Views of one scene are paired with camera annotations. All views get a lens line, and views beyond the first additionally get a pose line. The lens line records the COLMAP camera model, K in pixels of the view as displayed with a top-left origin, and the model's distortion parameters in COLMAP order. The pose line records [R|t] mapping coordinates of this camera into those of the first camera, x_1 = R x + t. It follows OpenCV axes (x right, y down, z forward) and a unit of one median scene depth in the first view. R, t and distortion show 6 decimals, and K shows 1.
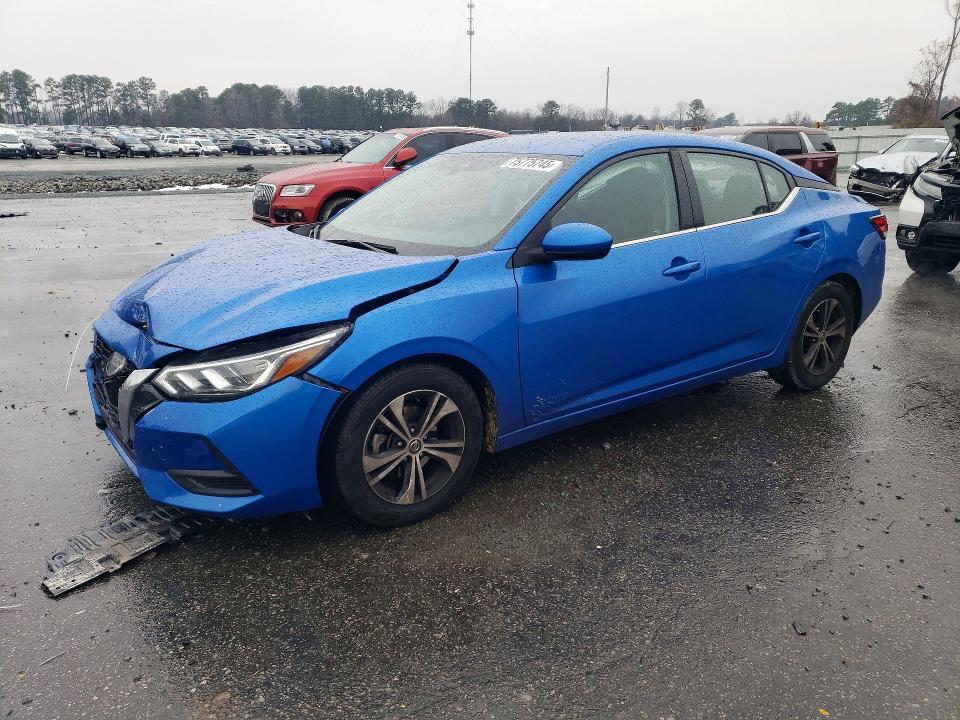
lens RADIAL K [[781.0, 0, 480.0], [0, 781.0, 360.0], [0, 0, 1]] dist [0.037237, 0.008276]
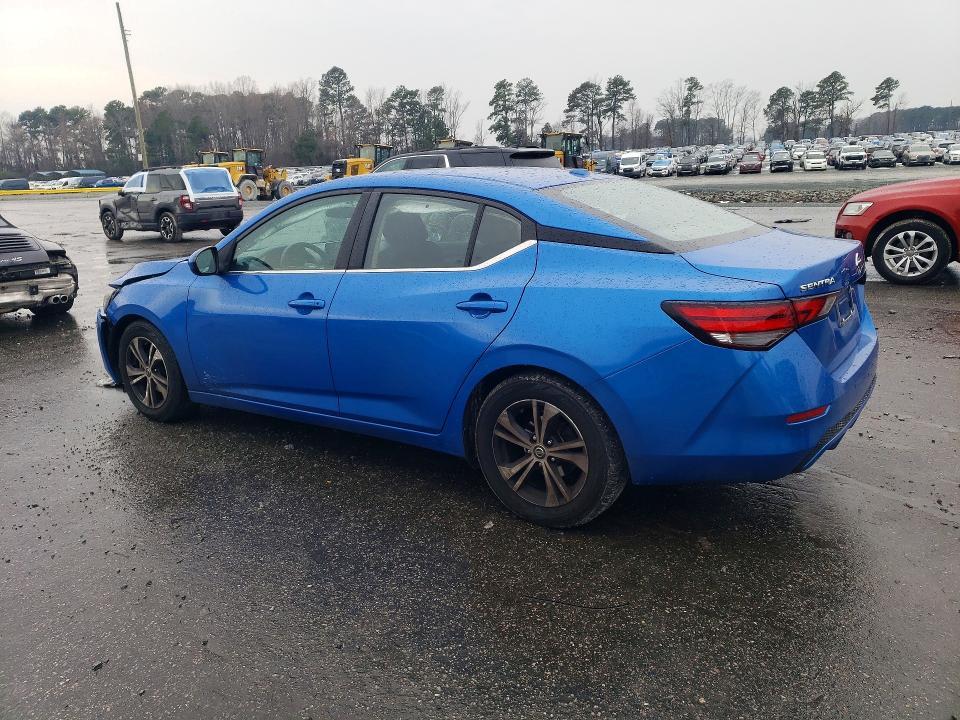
lens RADIAL K [[781.0, 0, 480.0], [0, 781.0, 360.0], [0, 0, 1]] dist [0.037237, 0.008276]
pose [[0.301885, 0.221017, -0.927371, 1.090662], [-0.220364, 0.962589, 0.157676, -0.215656], [0.927526, 0.156759, 0.339295, 0.724029]]
